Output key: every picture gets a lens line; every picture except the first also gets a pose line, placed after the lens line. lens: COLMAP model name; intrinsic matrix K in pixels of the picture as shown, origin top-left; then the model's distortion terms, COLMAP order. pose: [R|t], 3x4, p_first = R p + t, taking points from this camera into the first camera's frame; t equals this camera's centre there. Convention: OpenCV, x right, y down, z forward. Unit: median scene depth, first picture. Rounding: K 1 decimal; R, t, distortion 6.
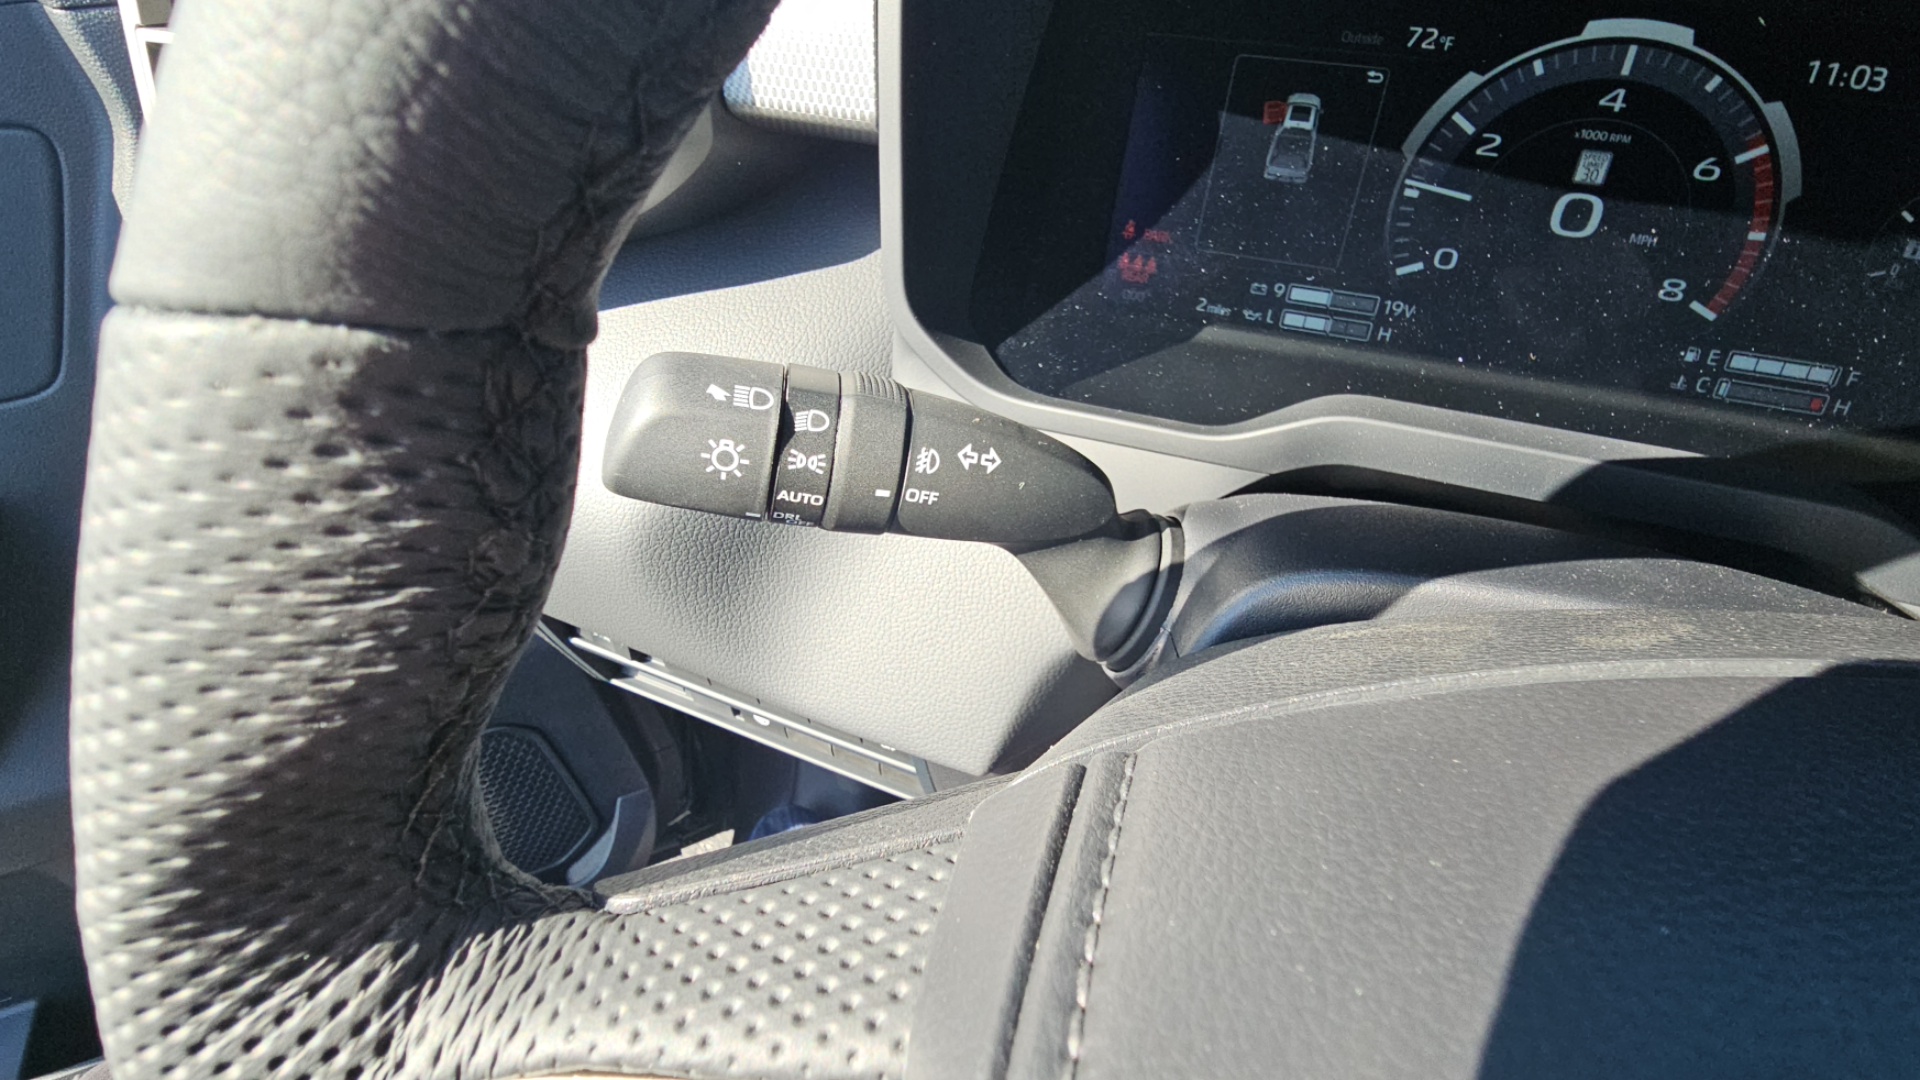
lens RADIAL K [[864.2, 0, 977.3], [0, 864.2, 538.5], [0, 0, 1]] dist [0.009345, -0.007283]
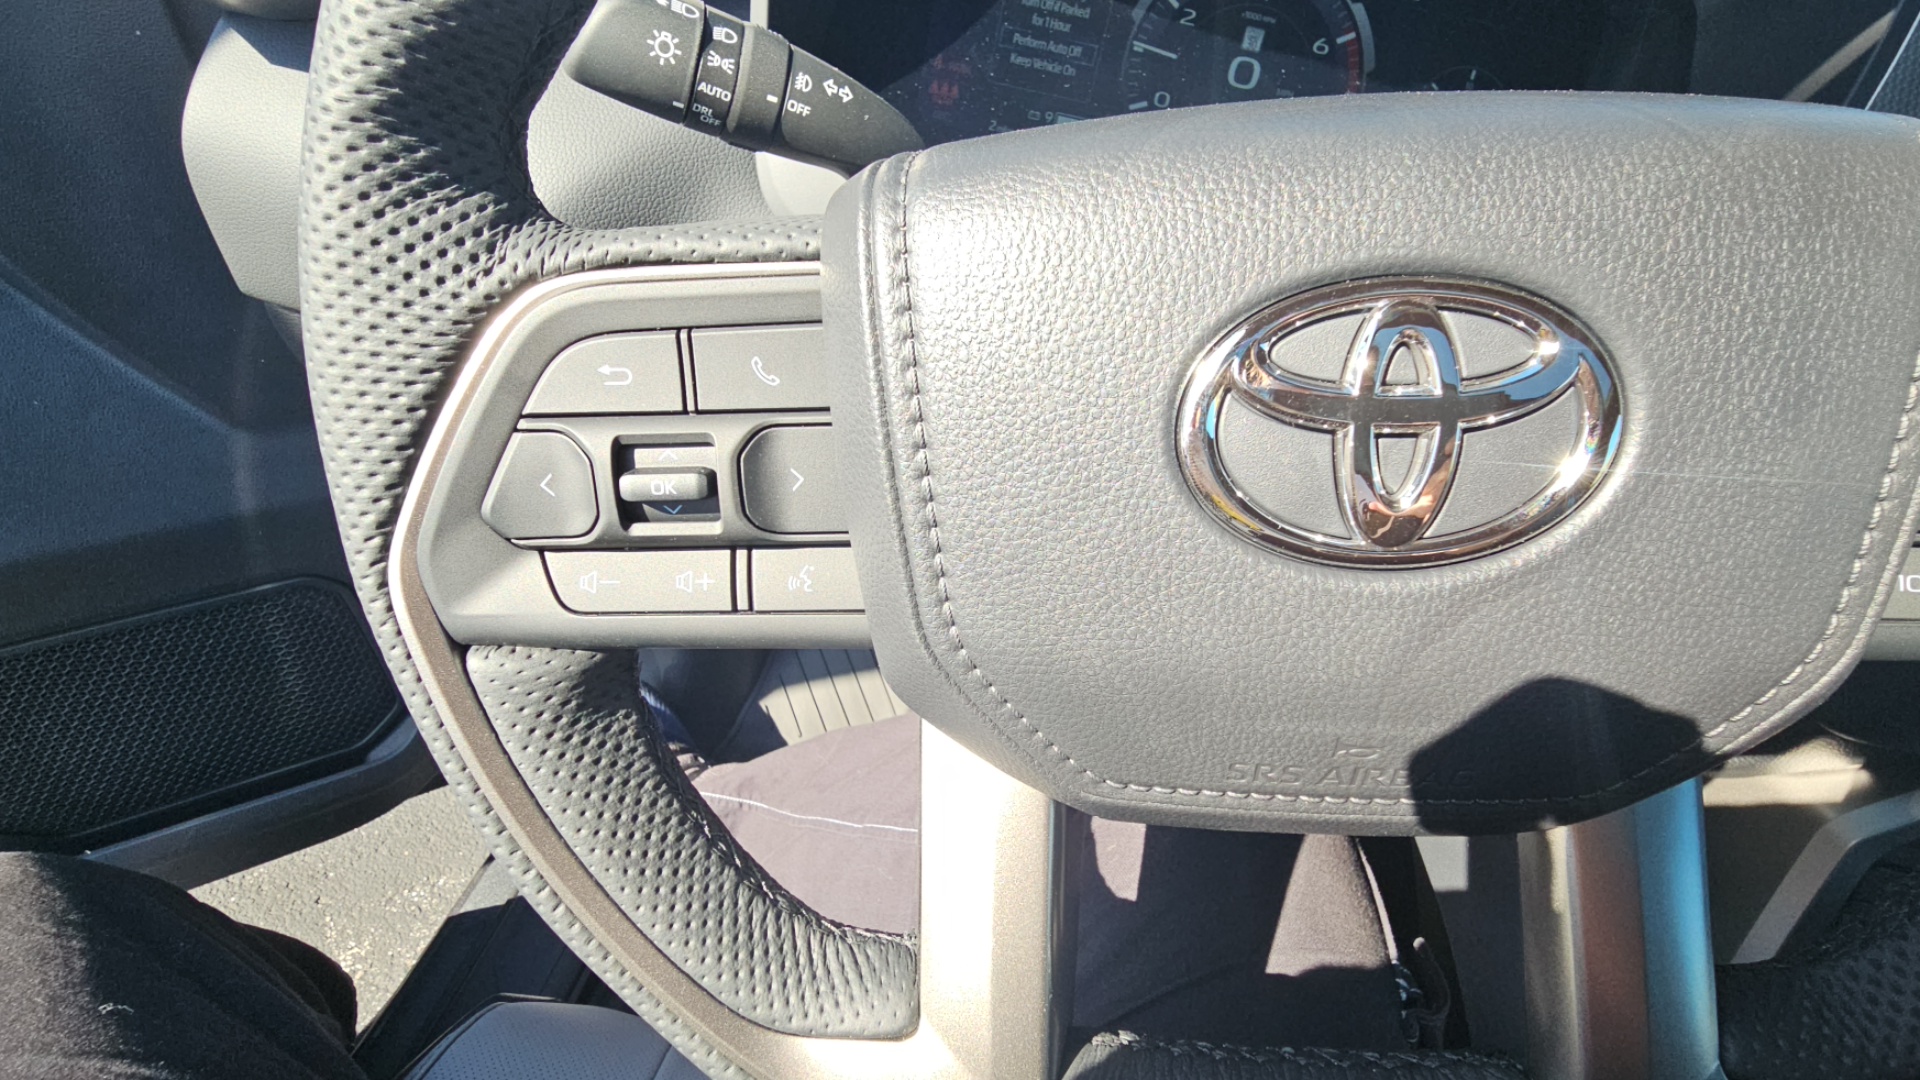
lens RADIAL K [[868.3, 0, 975.3], [0, 868.3, 542.5], [0, 0, 1]] dist [-0.000613, -0.000405]
pose [[0.975727, 0.007026, 0.218877, -0.058257], [-0.003123, 0.999830, -0.018172, 0.465102], [-0.218967, 0.017048, 0.975583, -0.316759]]
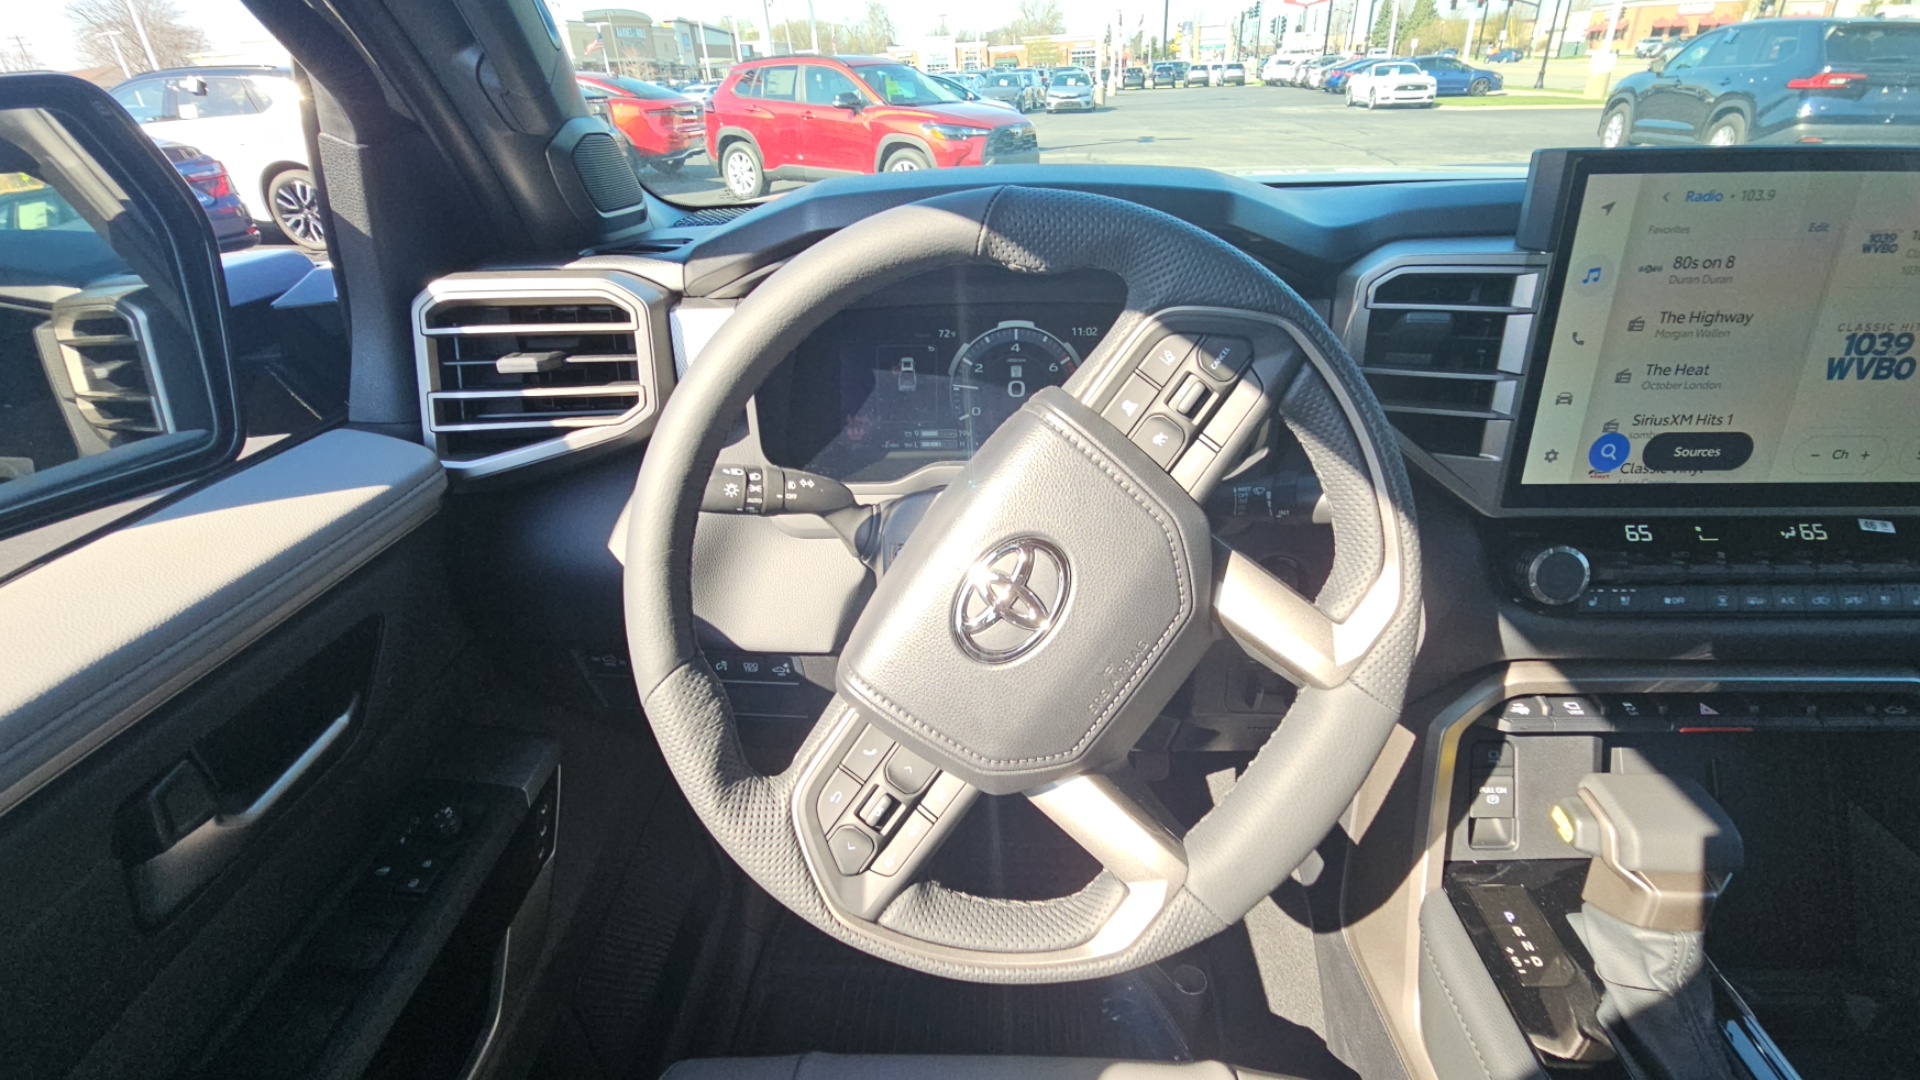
lens RADIAL K [[858.5, 0, 978.9], [0, 858.5, 542.4], [0, 0, 1]] dist [0.013978, -0.007668]
pose [[0.951973, -0.171631, 0.253556, -0.157277], [0.225573, 0.953107, -0.201754, 0.598624], [-0.207039, 0.249260, 0.946047, -1.386258]]
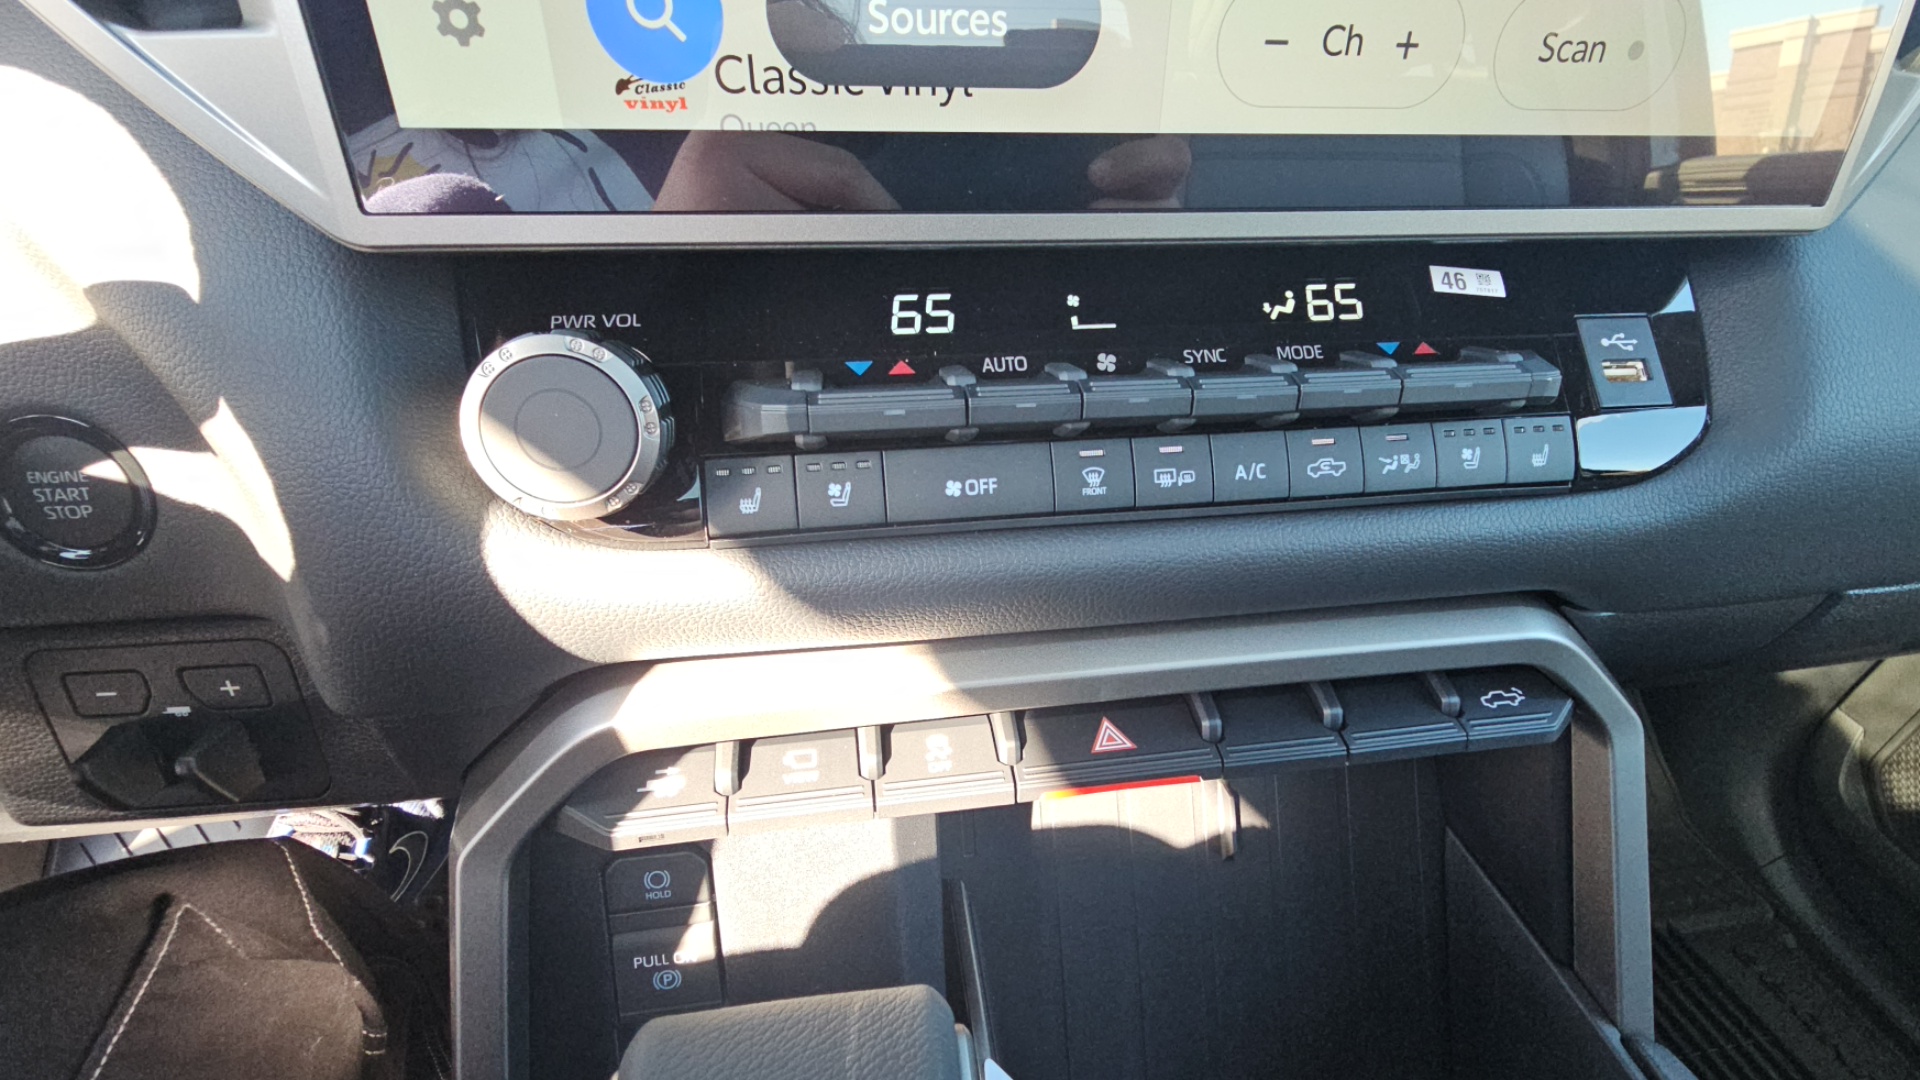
lens RADIAL K [[864.2, 0, 977.3], [0, 864.2, 538.5], [0, 0, 1]] dist [0.009345, -0.007283]
pose [[0.882279, -0.255734, 0.395202, 1.751016], [0.299929, 0.952475, -0.053240, 0.789243], [-0.362804, 0.165505, 0.917050, -0.367248]]
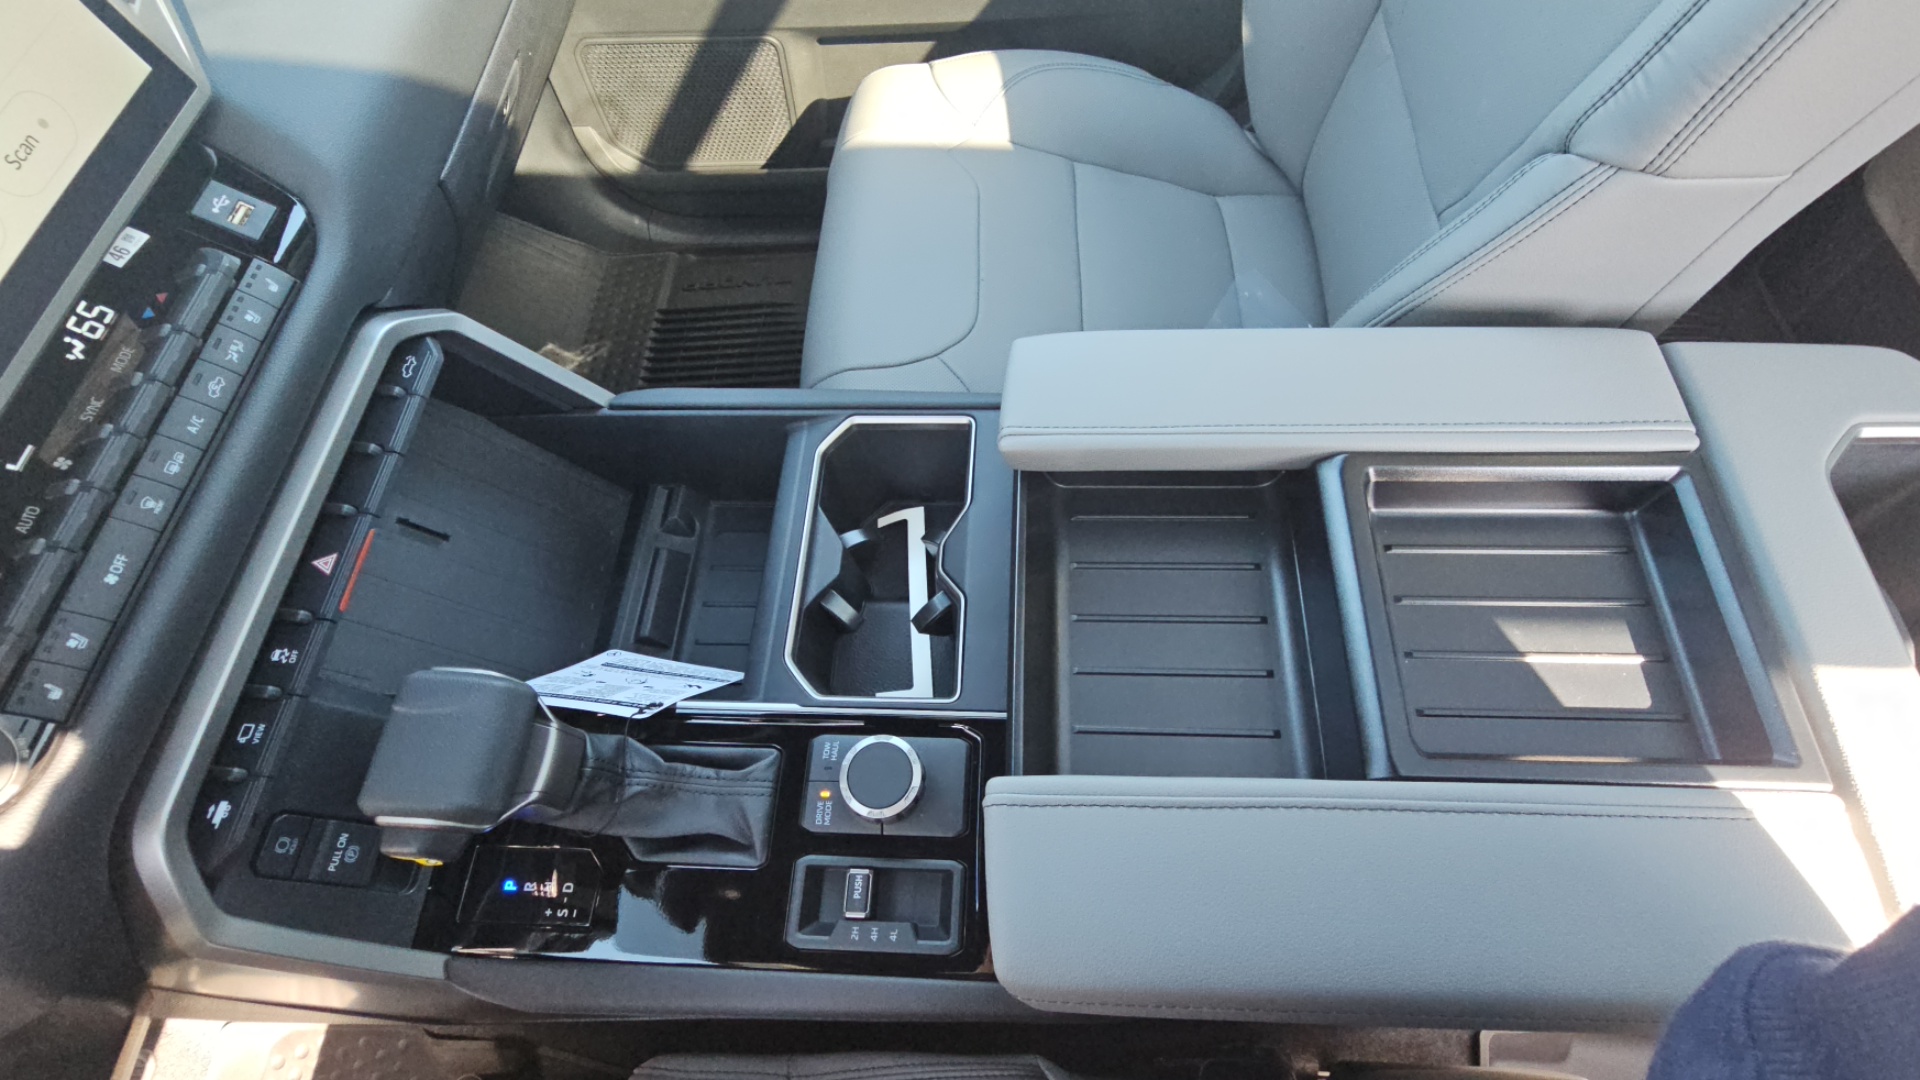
lens RADIAL K [[858.5, 0, 978.9], [0, 858.5, 542.4], [0, 0, 1]] dist [0.013978, -0.007668]
pose [[-0.281550, -0.855360, 0.434843, 1.116080], [0.681340, 0.140886, 0.718281, 0.637140], [-0.675652, 0.498508, 0.543125, -1.349432]]
